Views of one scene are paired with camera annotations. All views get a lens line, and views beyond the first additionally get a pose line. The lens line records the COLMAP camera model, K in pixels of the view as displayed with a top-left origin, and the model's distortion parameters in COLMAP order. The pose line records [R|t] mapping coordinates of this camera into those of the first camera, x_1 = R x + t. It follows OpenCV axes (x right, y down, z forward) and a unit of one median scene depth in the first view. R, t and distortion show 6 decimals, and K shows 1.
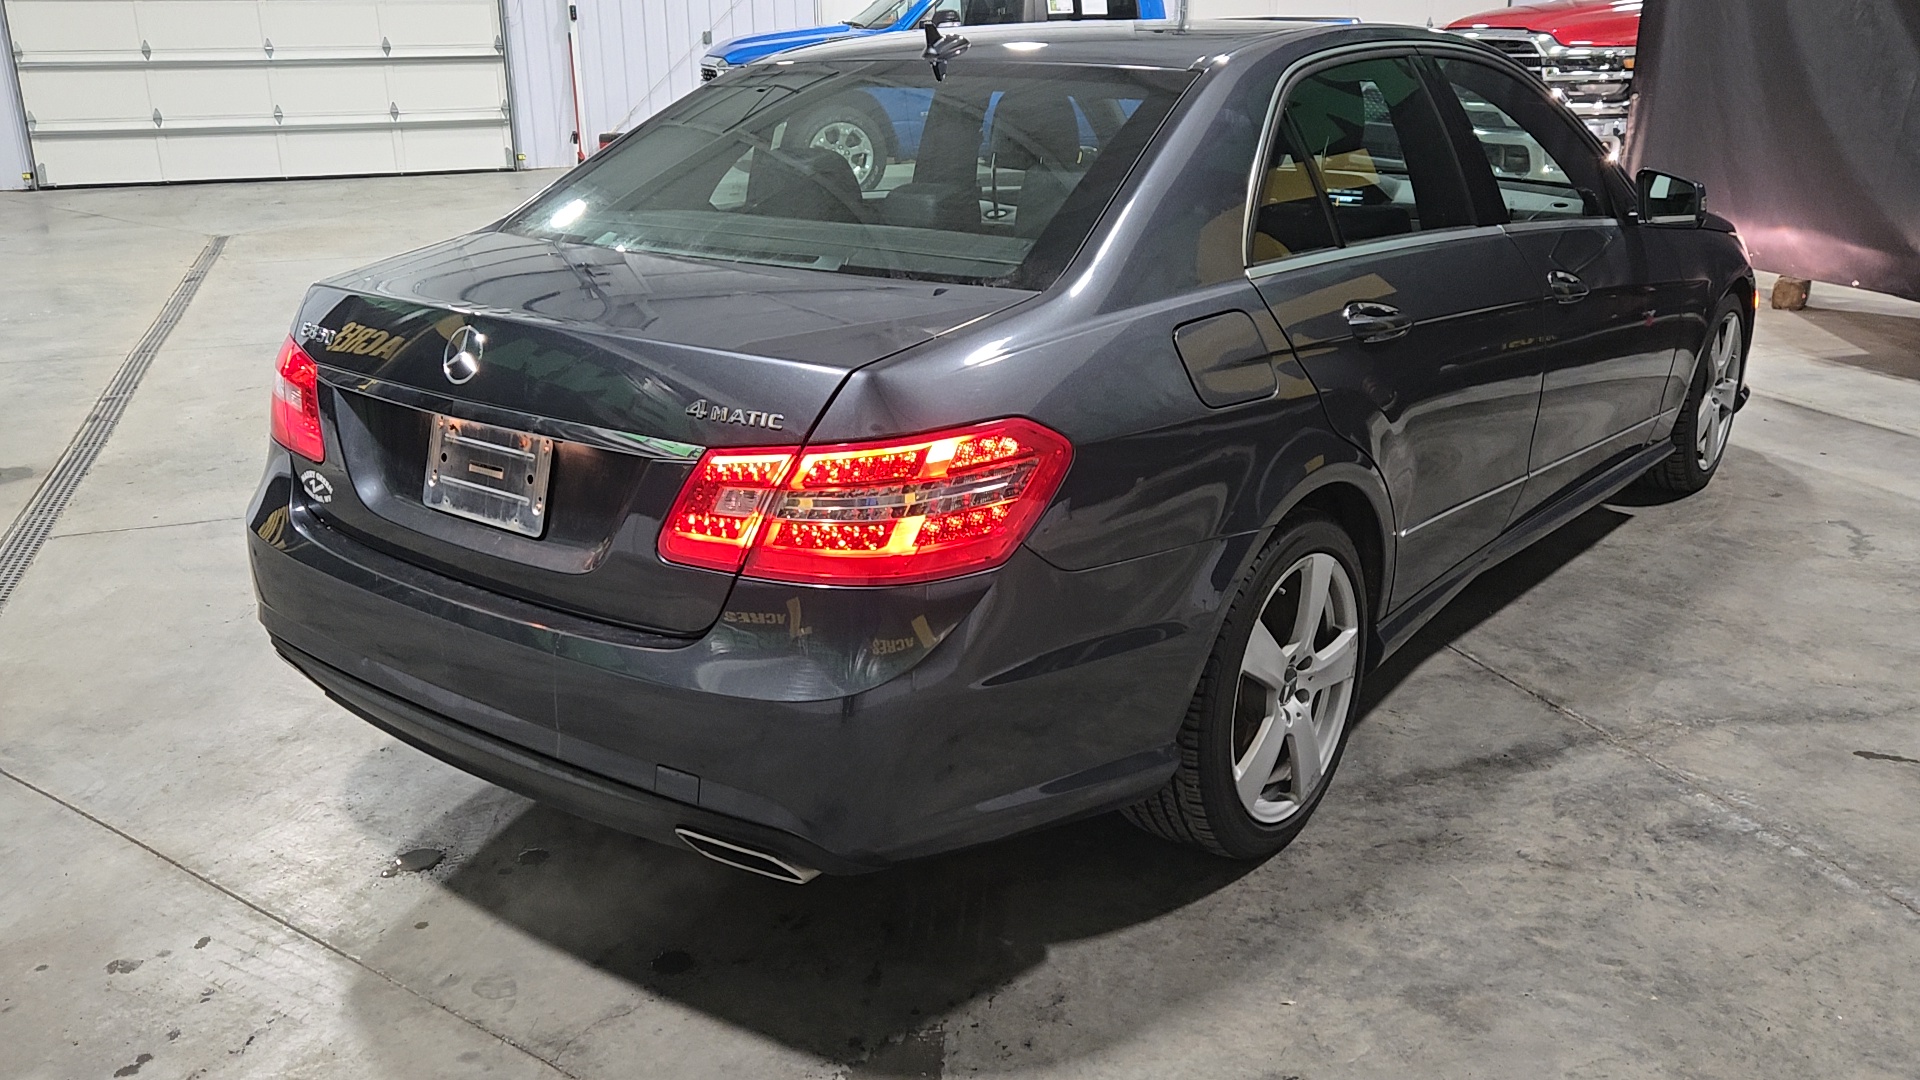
lens RADIAL K [[1588.2, 0, 941.8], [0, 1588.2, 540.8], [0, 0, 1]] dist [0.019322, -0.010943]
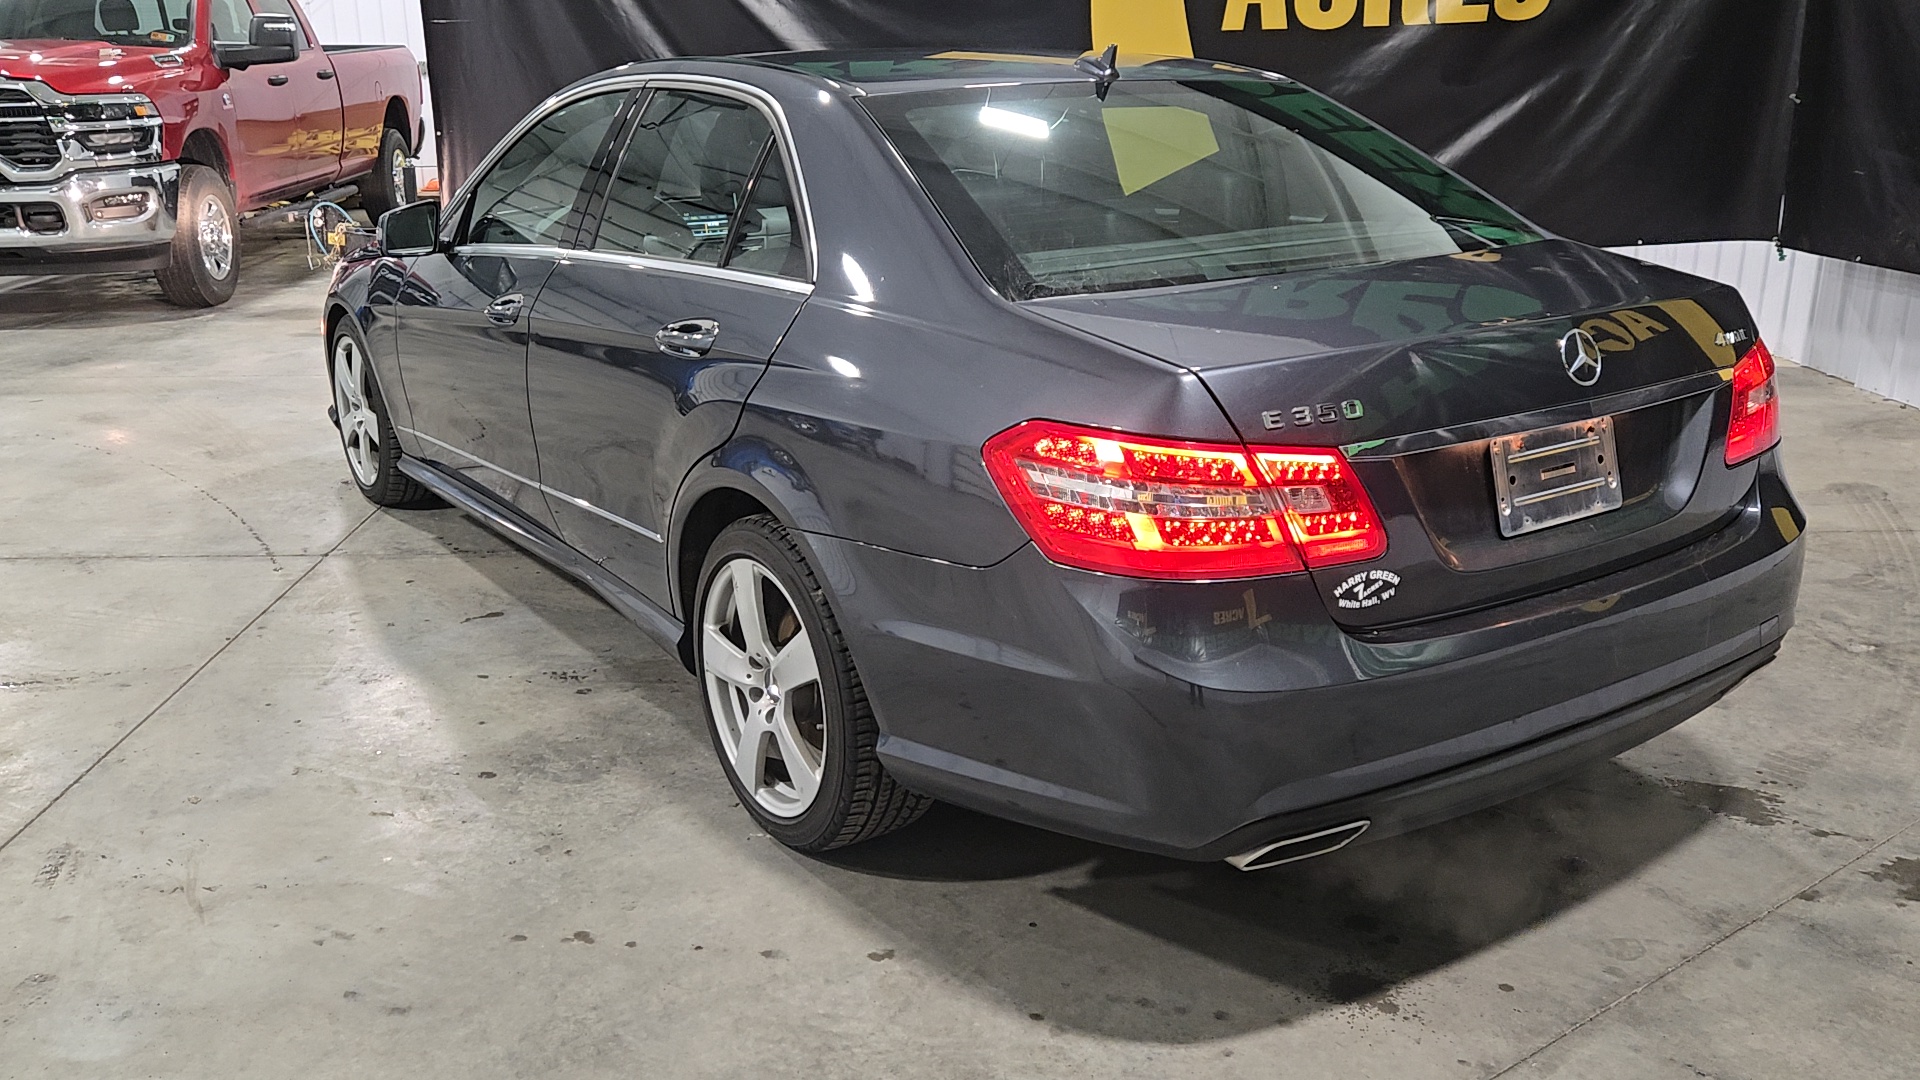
lens RADIAL K [[1588.2, 0, 941.8], [0, 1588.2, 540.8], [0, 0, 1]] dist [0.019322, -0.010943]
pose [[0.305085, -0.270418, 0.913125, -1.349495], [0.301475, 0.936949, 0.176748, -0.301817], [-0.903347, 0.221361, 0.367373, 0.996717]]
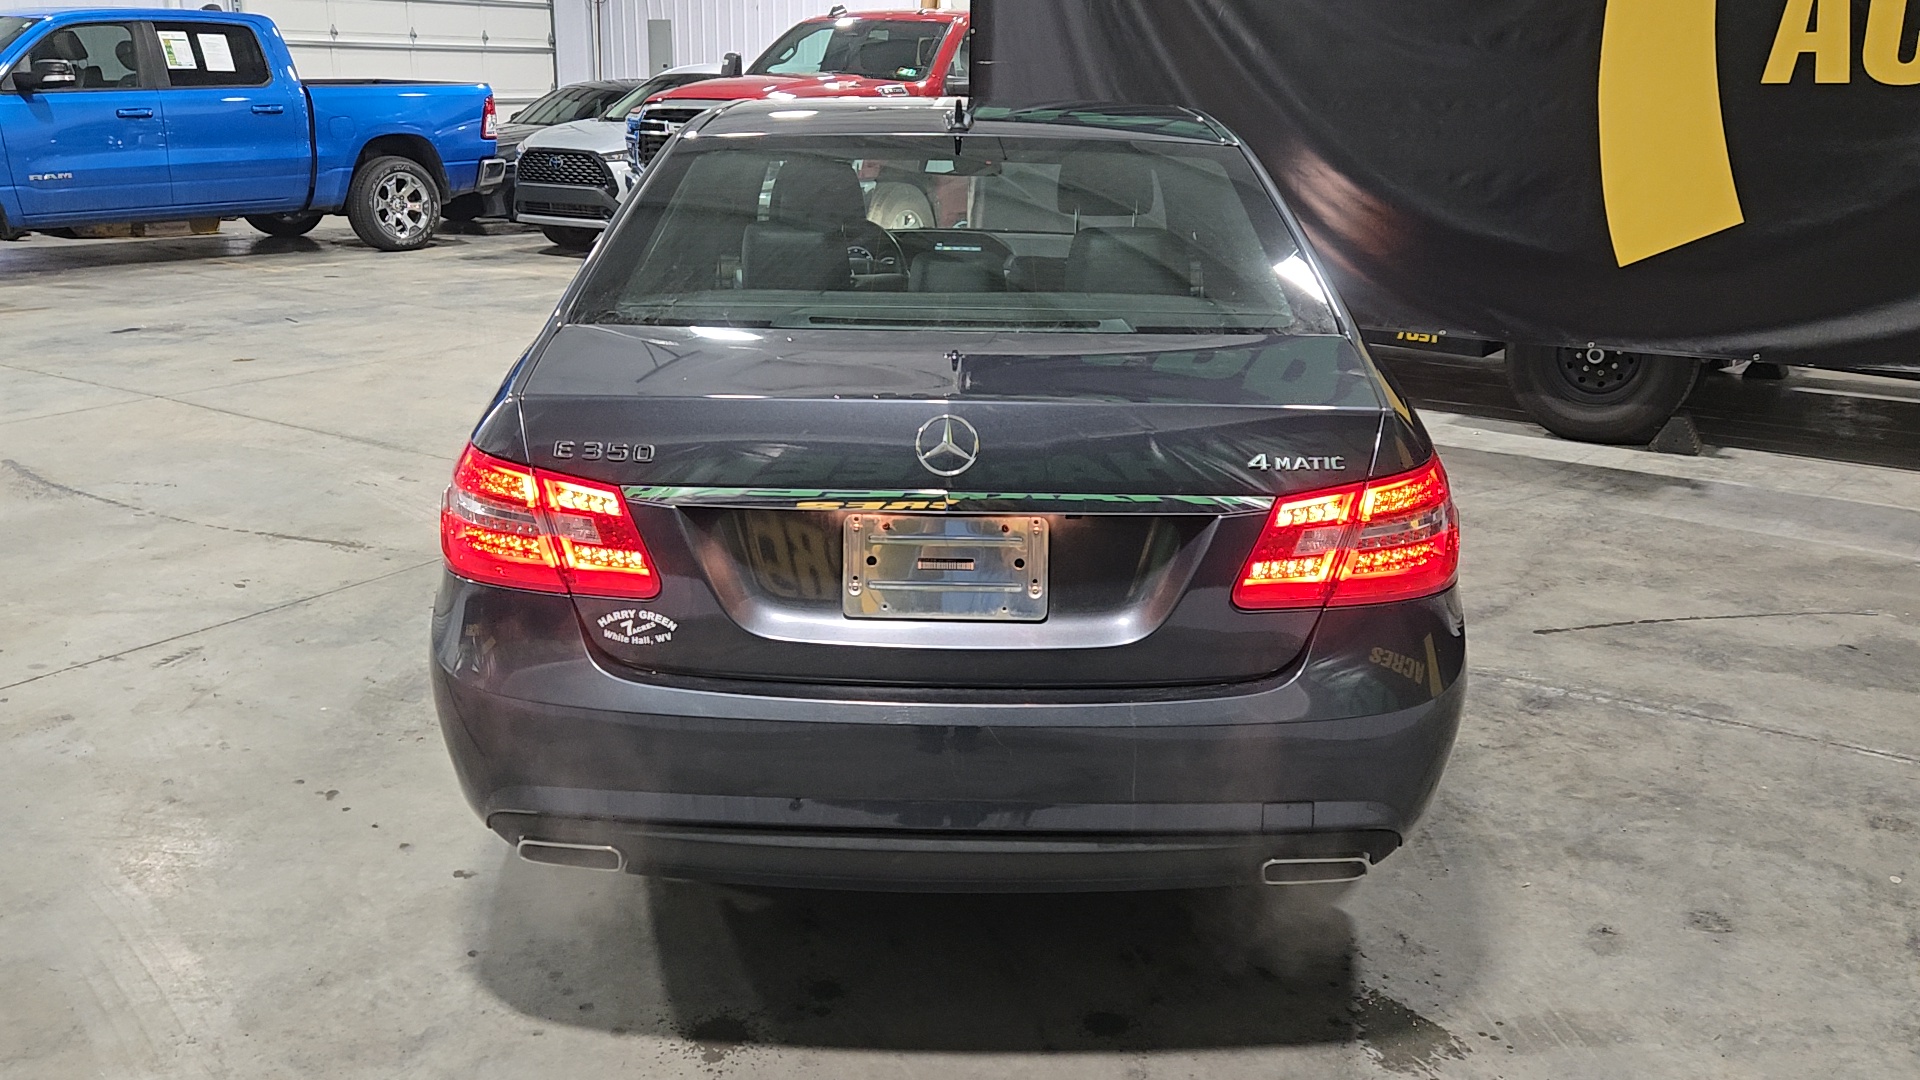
lens RADIAL K [[1588.2, 0, 941.8], [0, 1588.2, 540.8], [0, 0, 1]] dist [0.019322, -0.010943]
pose [[0.793162, -0.145148, 0.591461, -0.851014], [0.166071, 0.985926, 0.019246, -0.077111], [-0.585930, 0.082959, 0.806104, 0.237900]]
